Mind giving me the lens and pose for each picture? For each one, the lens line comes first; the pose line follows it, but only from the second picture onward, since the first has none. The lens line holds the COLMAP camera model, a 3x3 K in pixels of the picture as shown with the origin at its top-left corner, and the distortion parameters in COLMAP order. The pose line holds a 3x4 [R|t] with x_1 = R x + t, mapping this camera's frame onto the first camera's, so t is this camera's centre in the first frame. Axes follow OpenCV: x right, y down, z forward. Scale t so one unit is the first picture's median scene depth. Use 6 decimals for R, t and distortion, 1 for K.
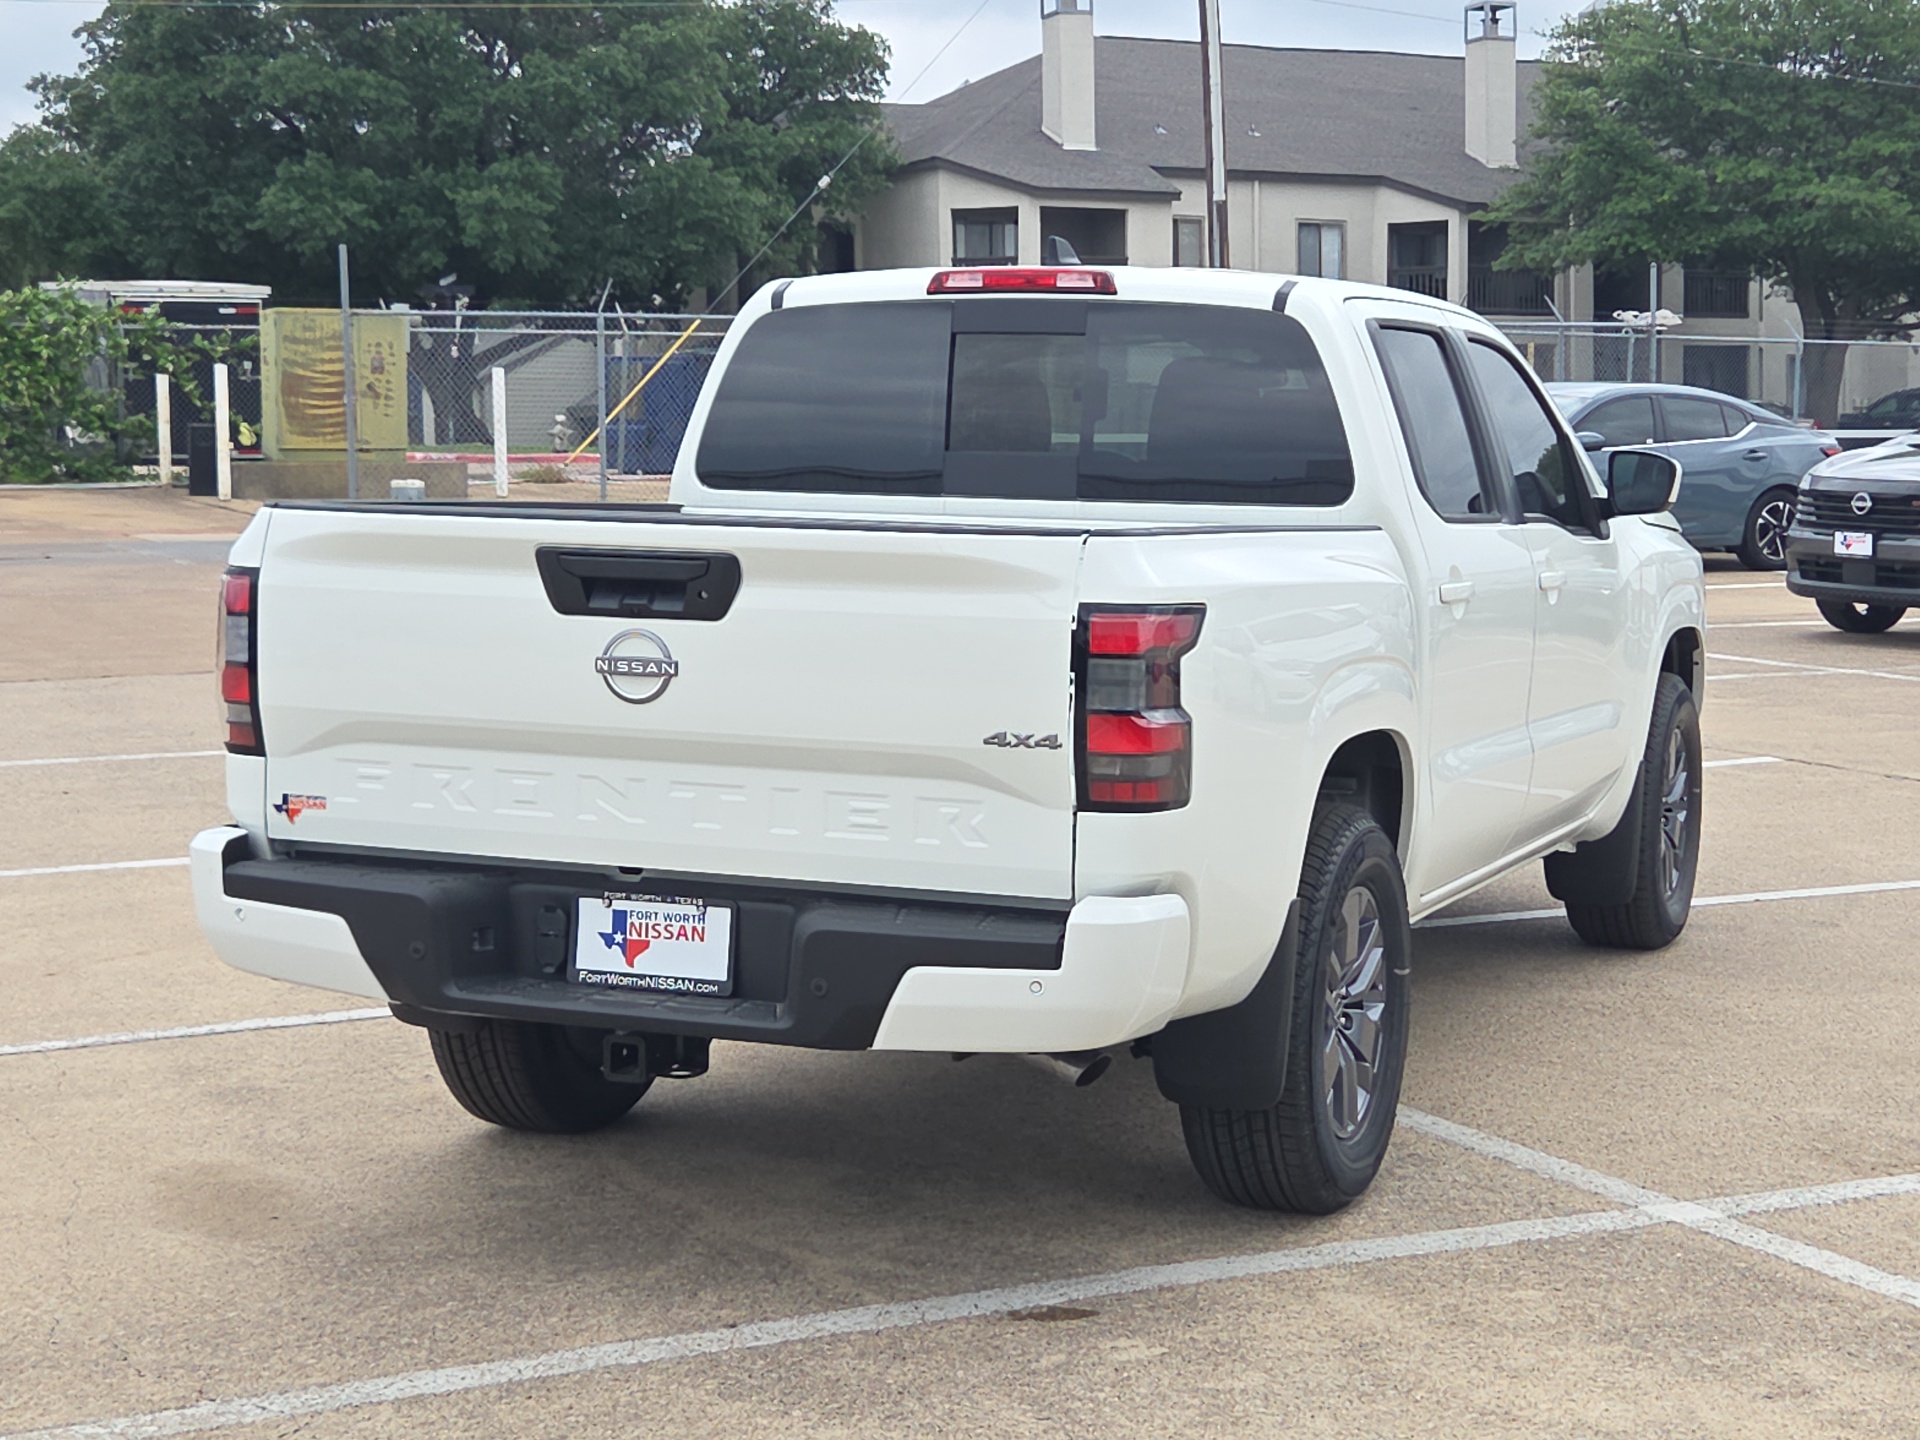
lens RADIAL K [[3295.3, 0, 905.6], [0, 3295.3, 724.3], [0, 0, 1]] dist [0.314296, -1.315831]
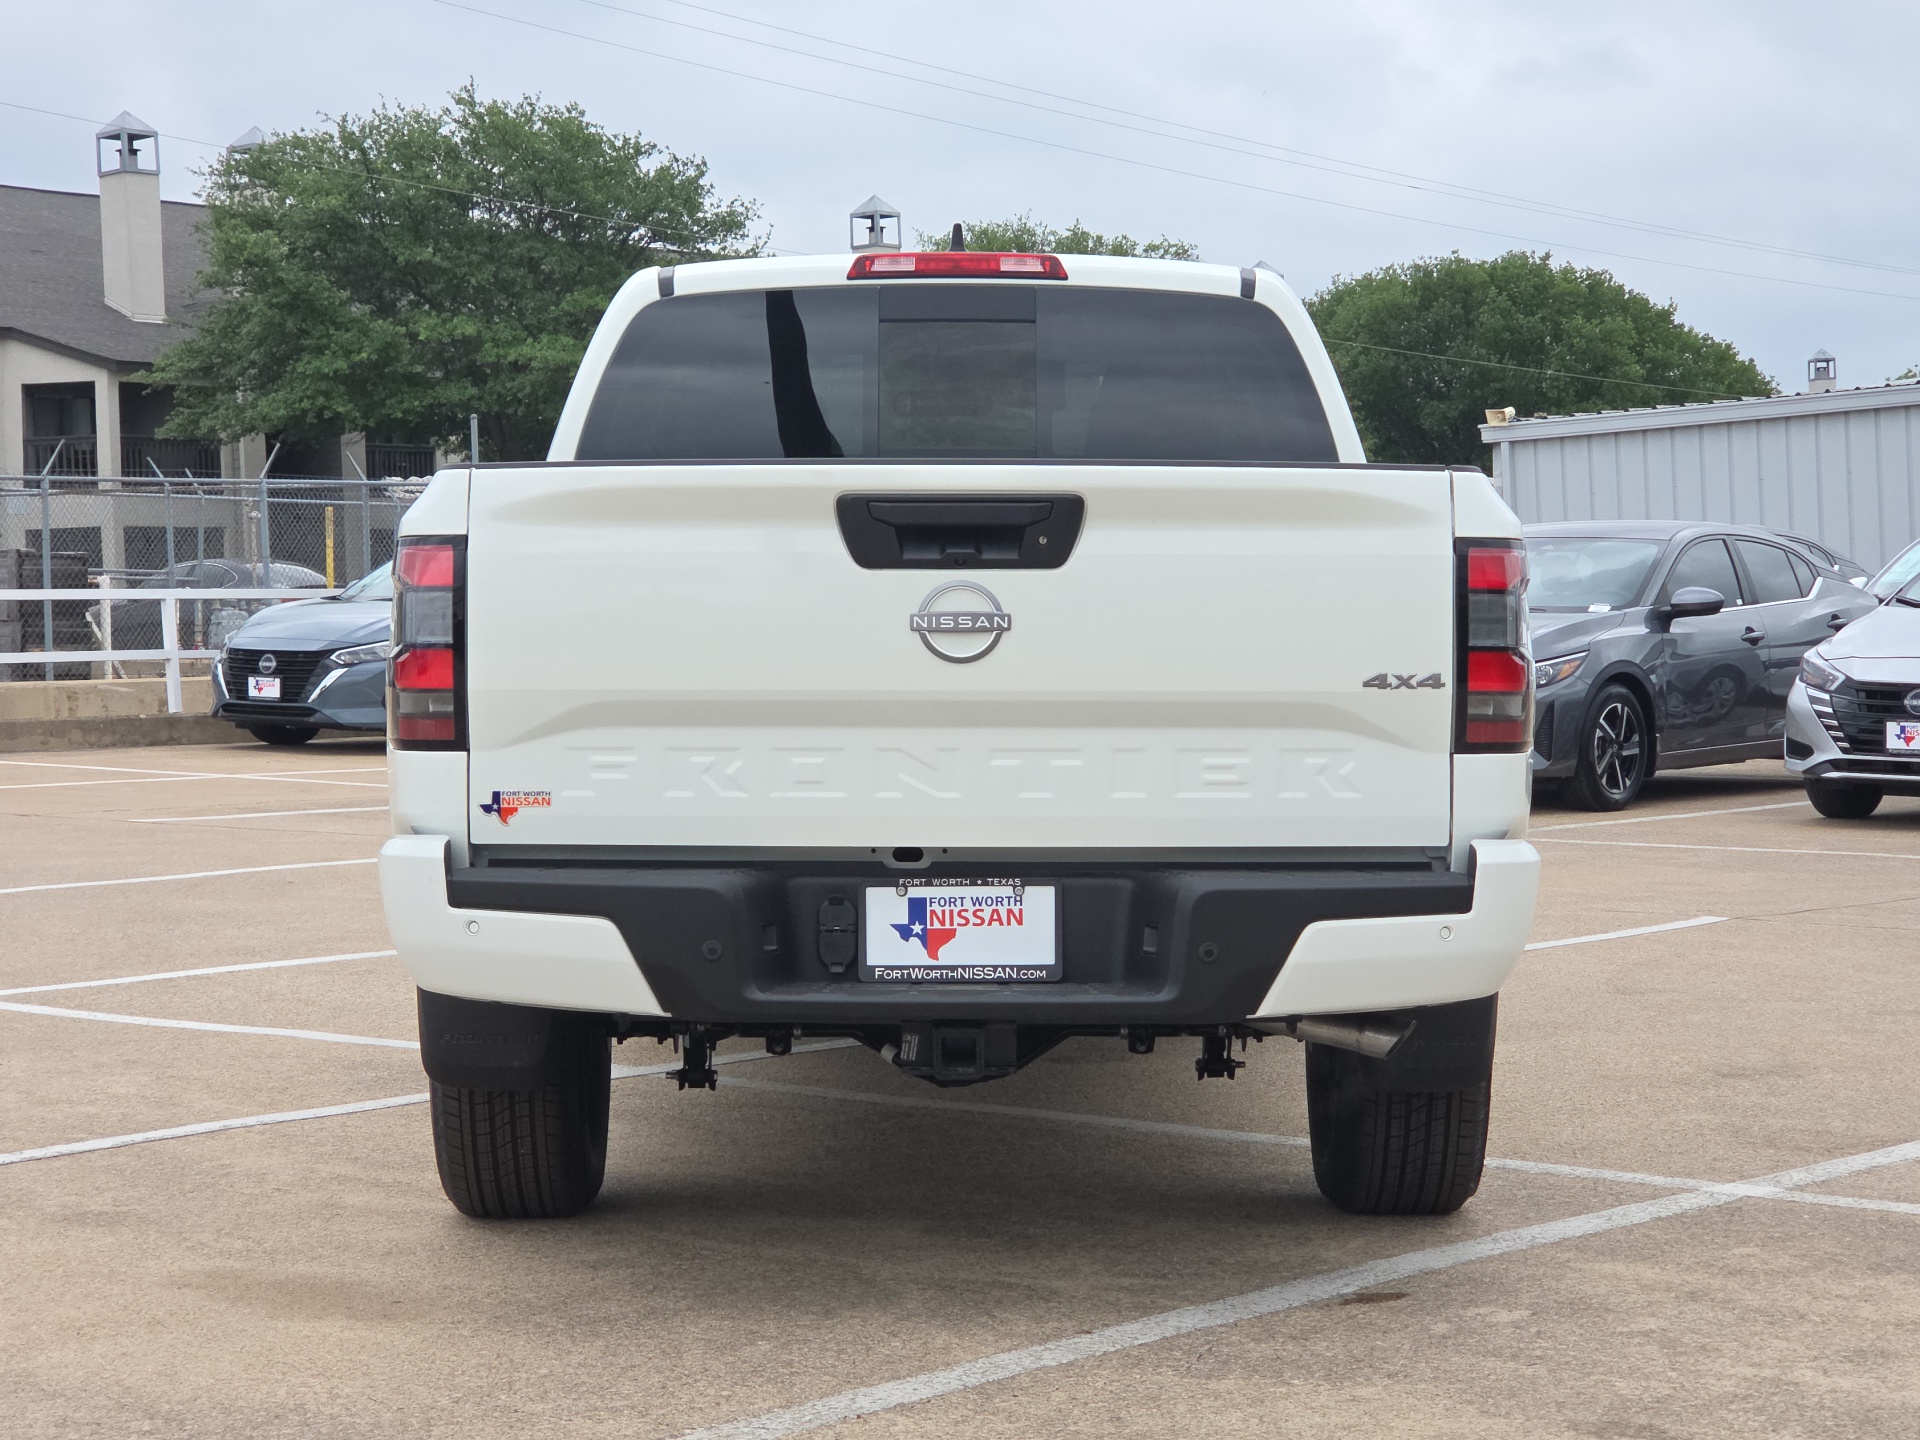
lens RADIAL K [[4013.8, 0, 891.5], [0, 4013.8, 713.2], [0, 0, 1]] dist [-0.836403, 11.479644]
pose [[0.924763, -0.023431, 0.379821, -0.506912], [0.050248, 0.996882, -0.060843, 0.072026], [-0.377211, 0.075350, 0.923057, -0.012567]]
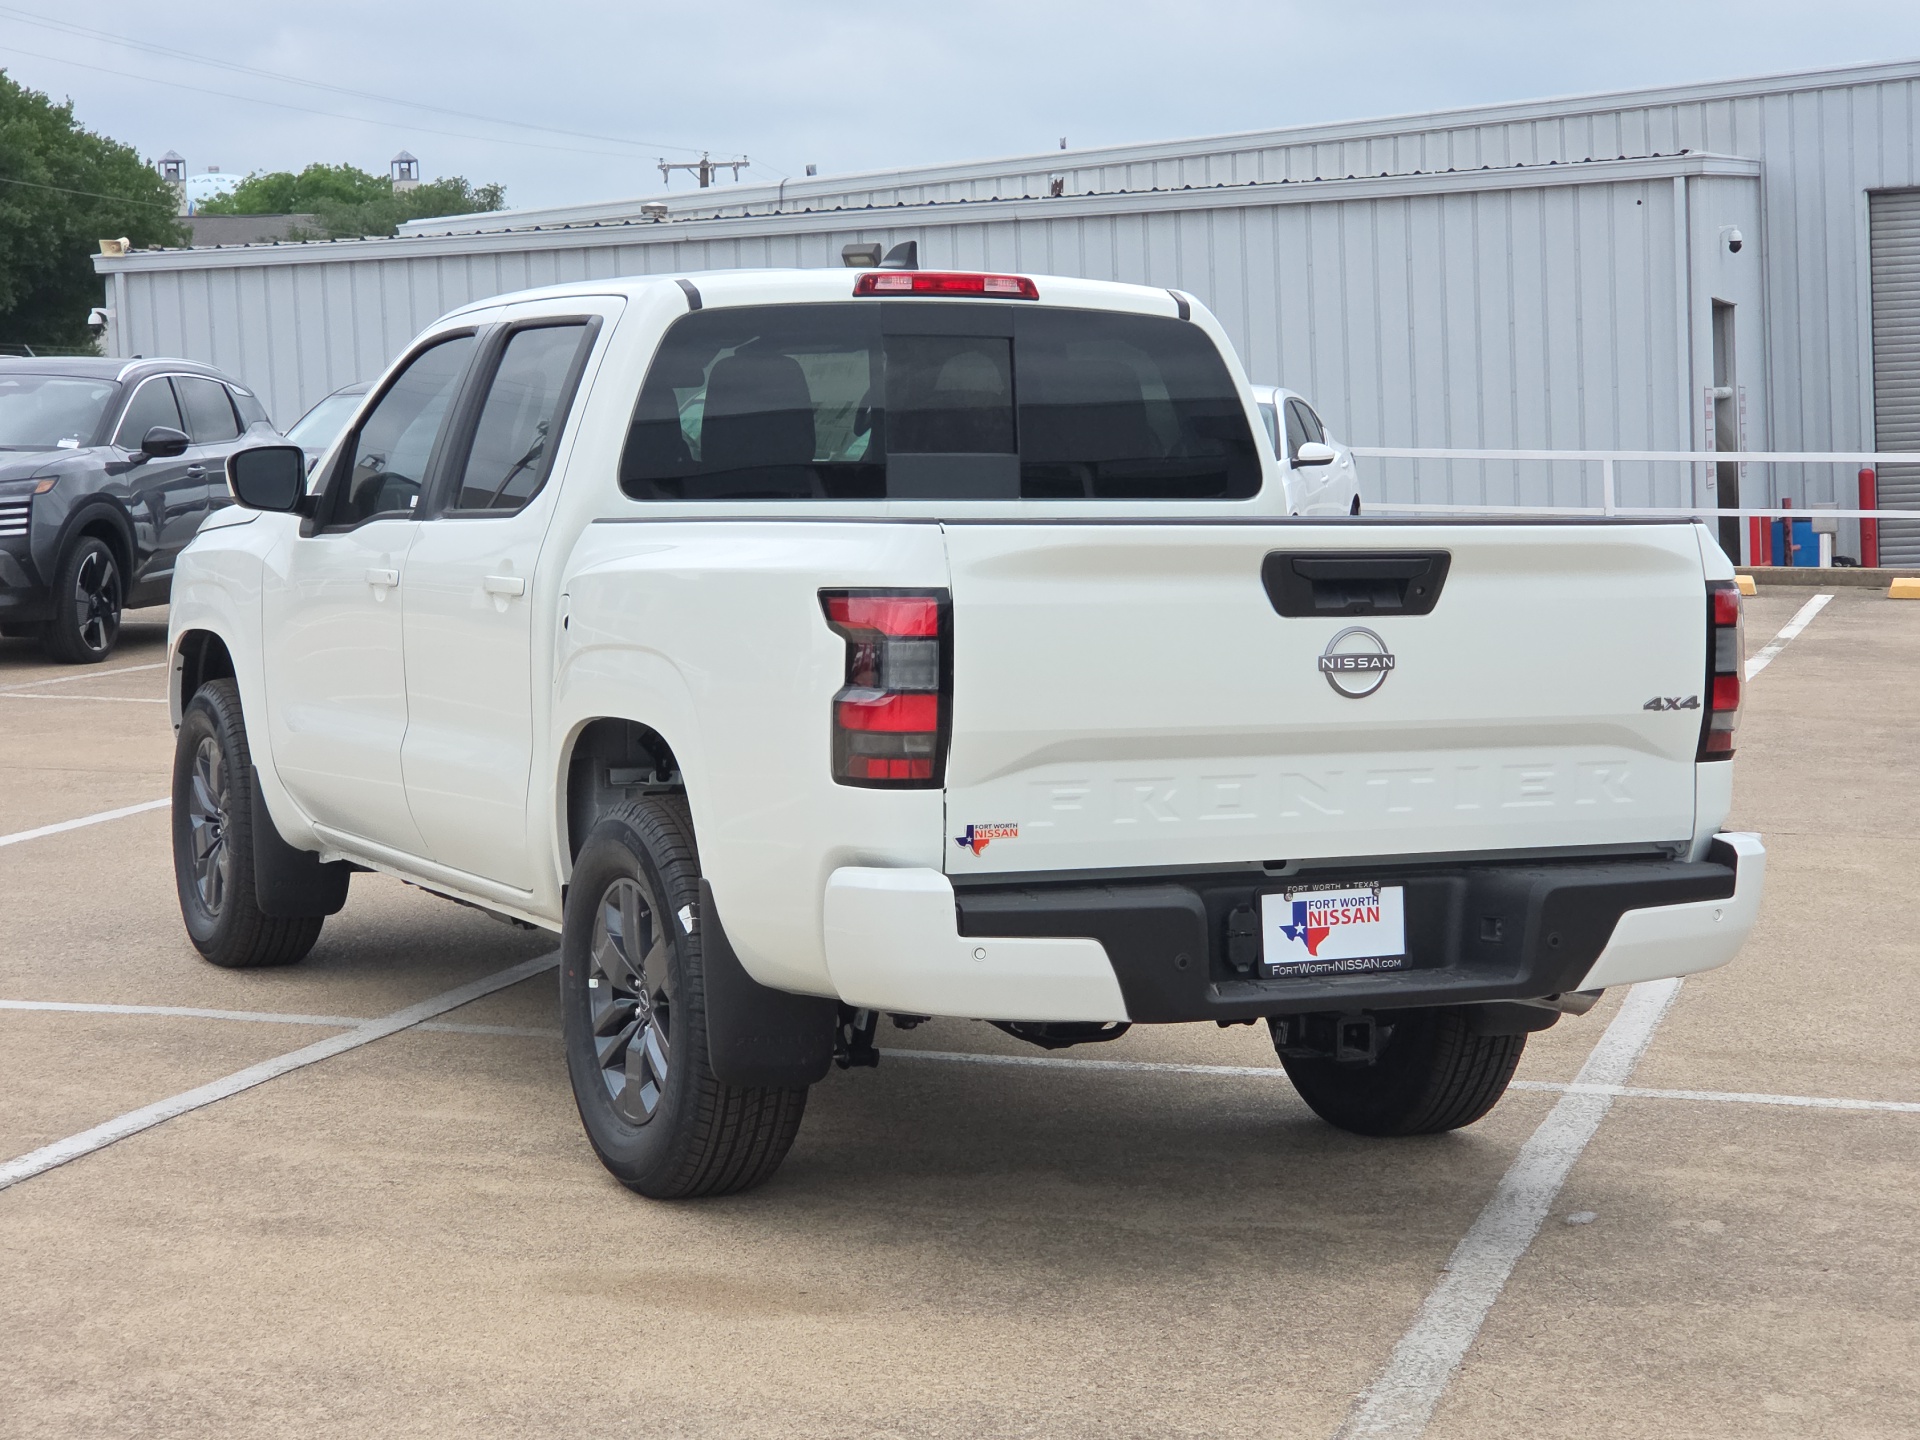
lens RADIAL K [[4013.8, 0, 891.5], [0, 4013.8, 713.2], [0, 0, 1]] dist [-0.836403, 11.479644]
pose [[0.684739, -0.066083, 0.725786, -1.068487], [0.076095, 0.996920, 0.018979, -0.035719], [-0.724805, 0.042233, 0.687658, 0.235701]]
